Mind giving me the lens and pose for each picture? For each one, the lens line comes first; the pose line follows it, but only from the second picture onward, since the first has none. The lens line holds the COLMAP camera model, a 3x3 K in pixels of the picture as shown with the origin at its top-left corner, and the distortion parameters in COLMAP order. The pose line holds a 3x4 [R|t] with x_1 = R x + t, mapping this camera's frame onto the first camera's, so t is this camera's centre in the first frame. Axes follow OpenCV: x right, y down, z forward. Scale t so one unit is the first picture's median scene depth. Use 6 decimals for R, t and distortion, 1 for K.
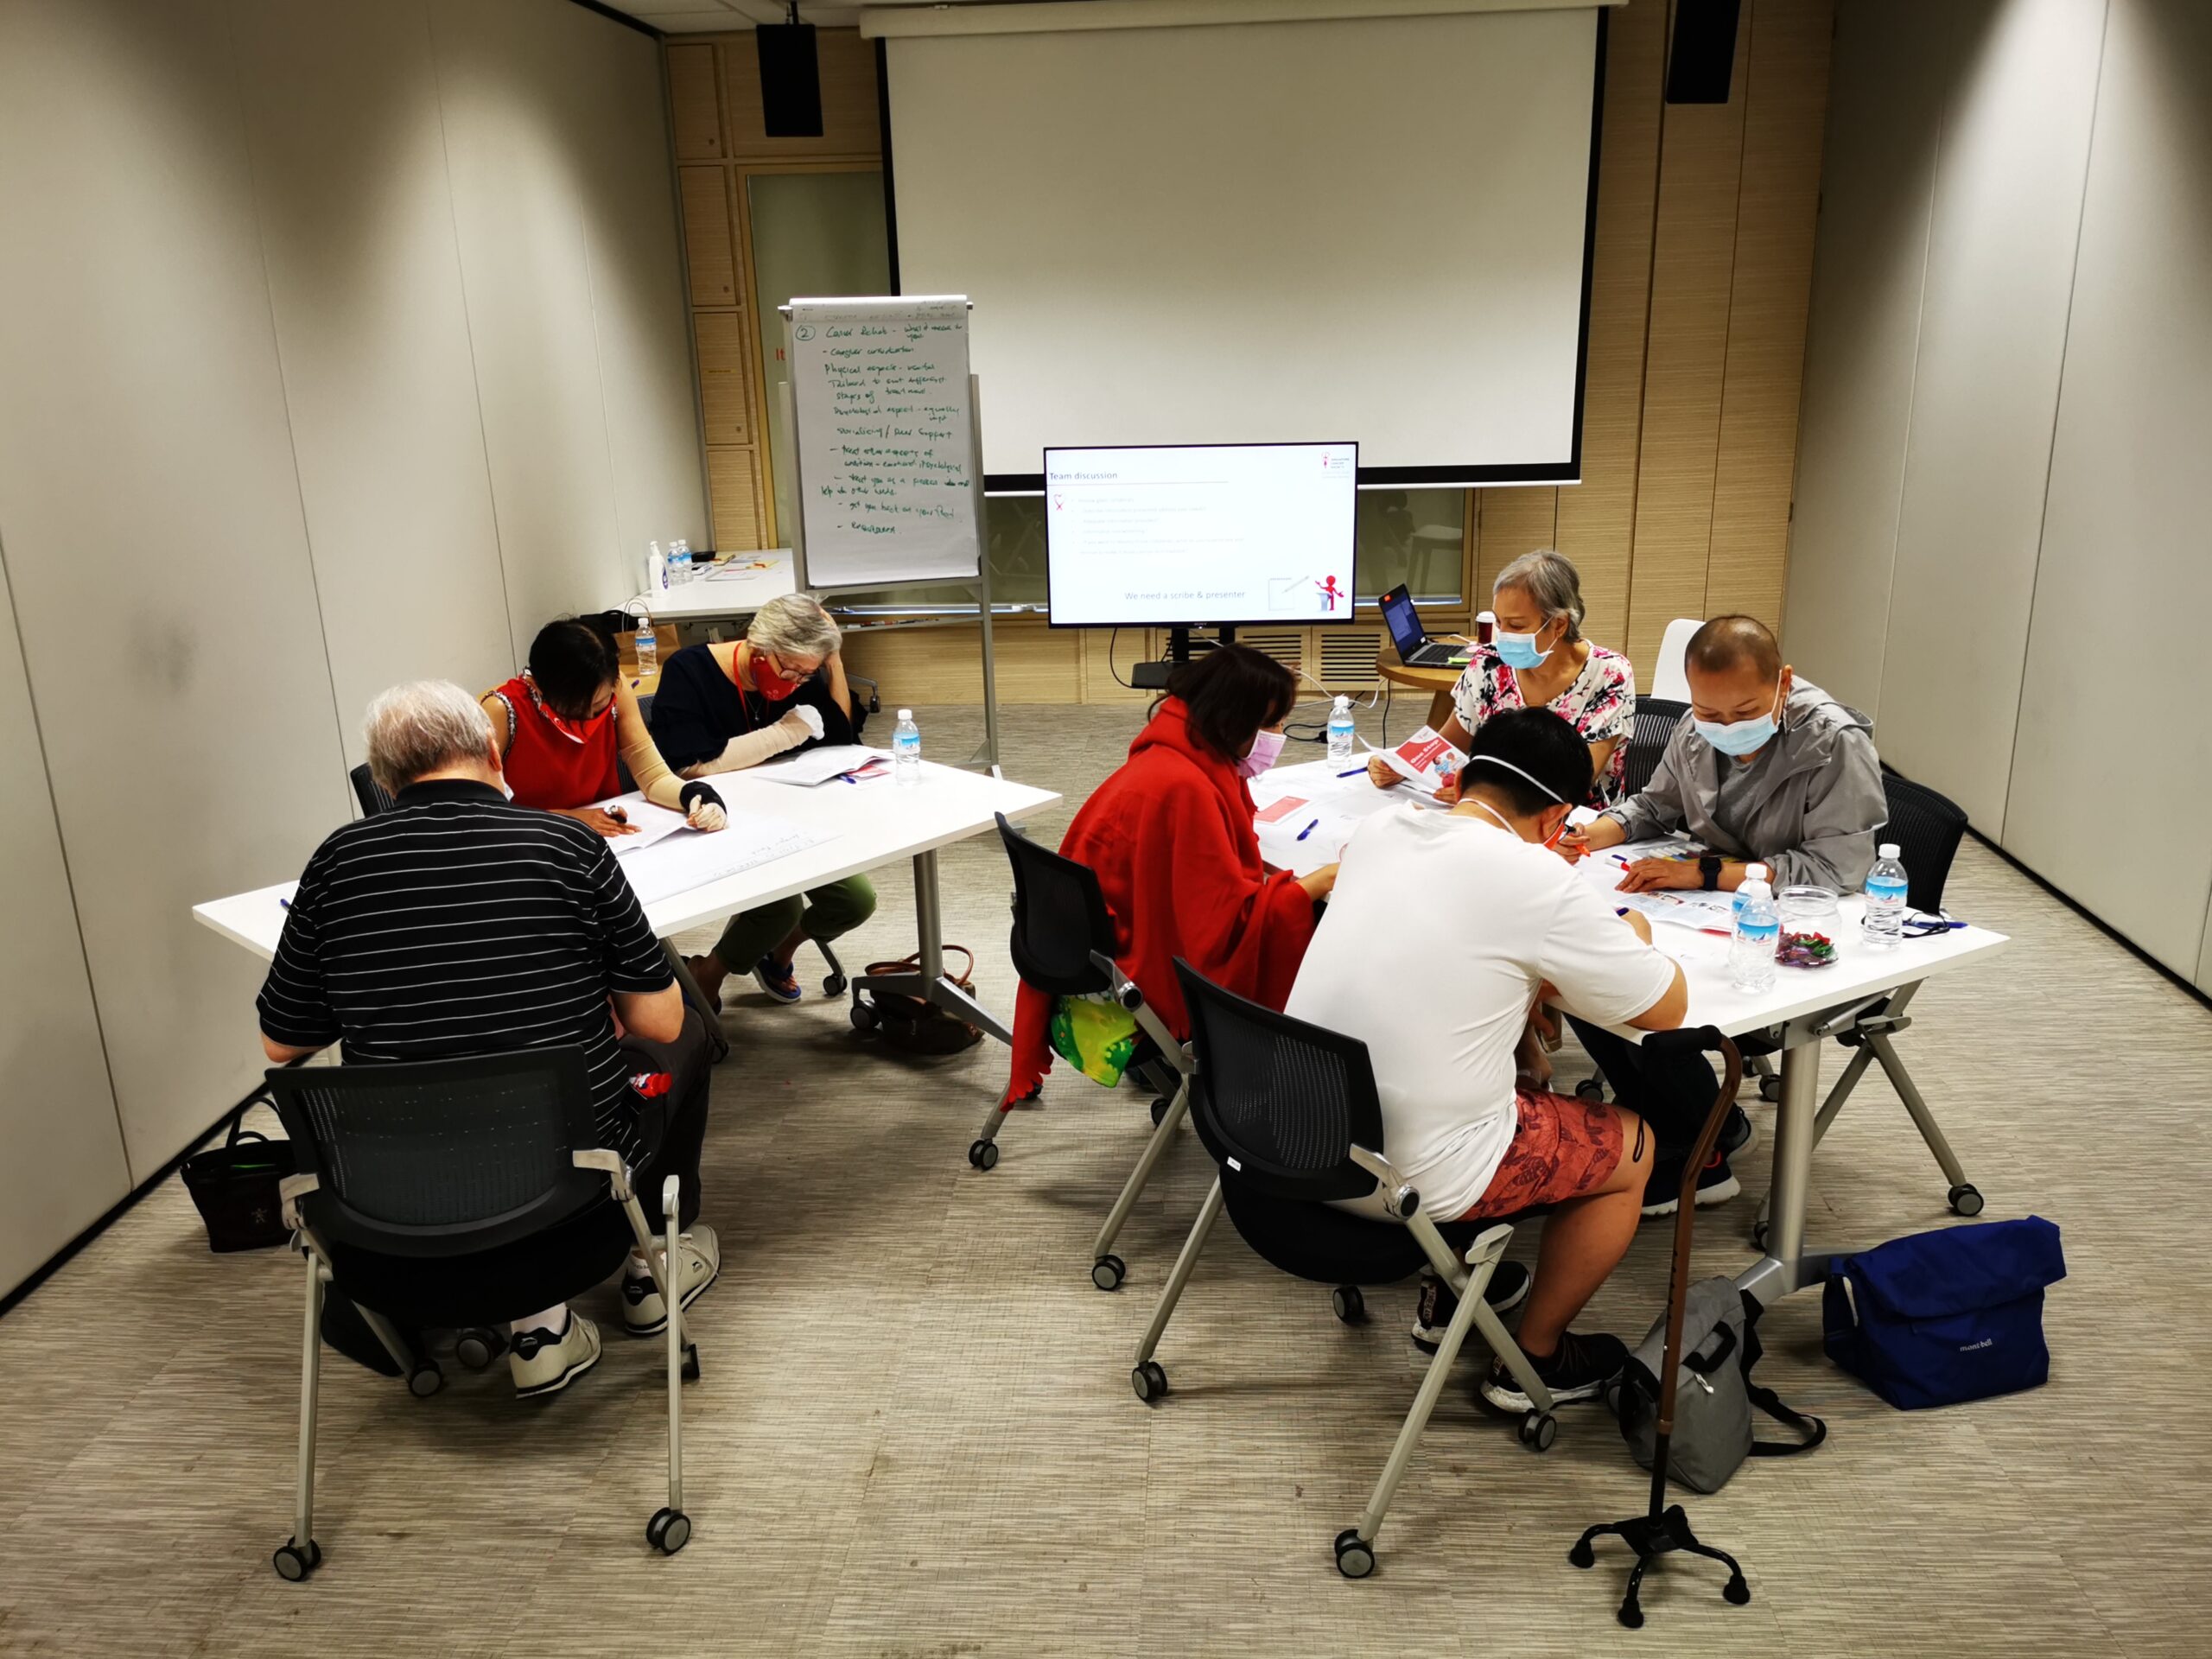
lens RADIAL K [[1727.1, 0, 1104.0], [0, 1727.1, 833.5], [0, 0, 1]] dist [0.045338, -0.029701]
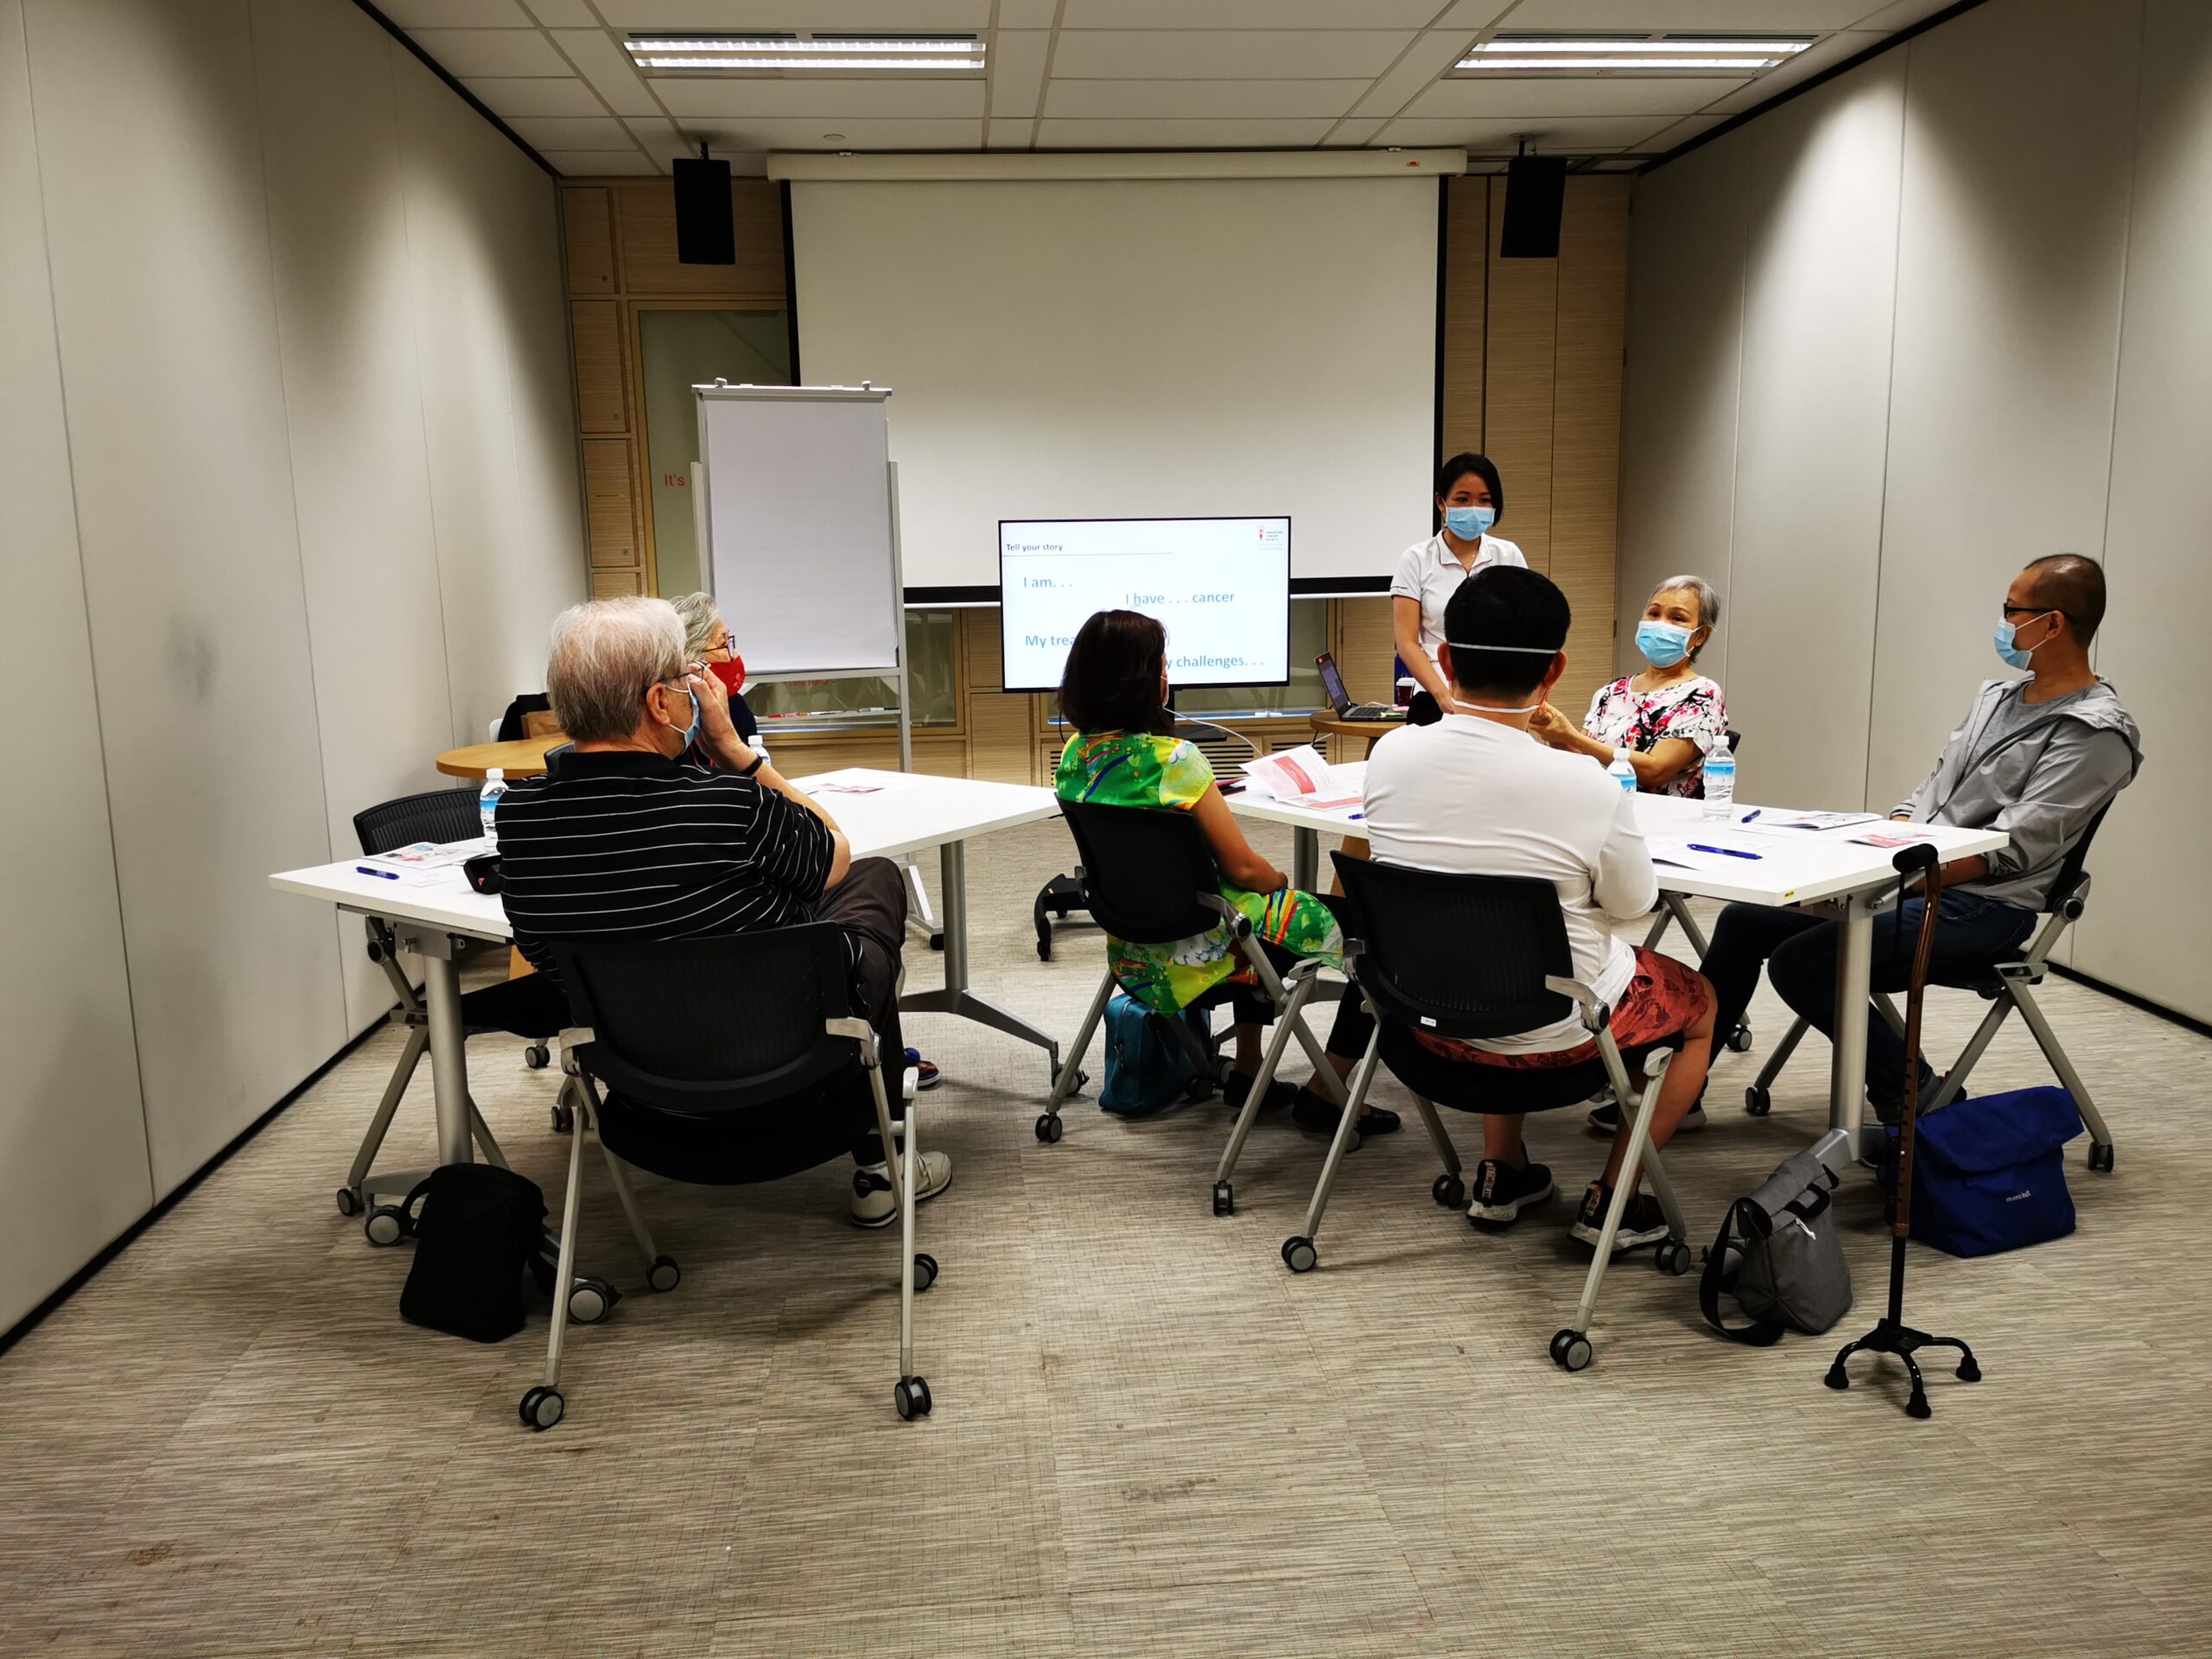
lens RADIAL K [[1727.1, 0, 1117.9], [0, 1727.1, 817.2], [0, 0, 1]] dist [0.045338, -0.029701]
pose [[0.988841, -0.017598, 0.147933, -0.230423], [0.036872, 0.991013, -0.128582, 0.178011], [-0.144341, 0.132601, 0.980603, -0.038931]]
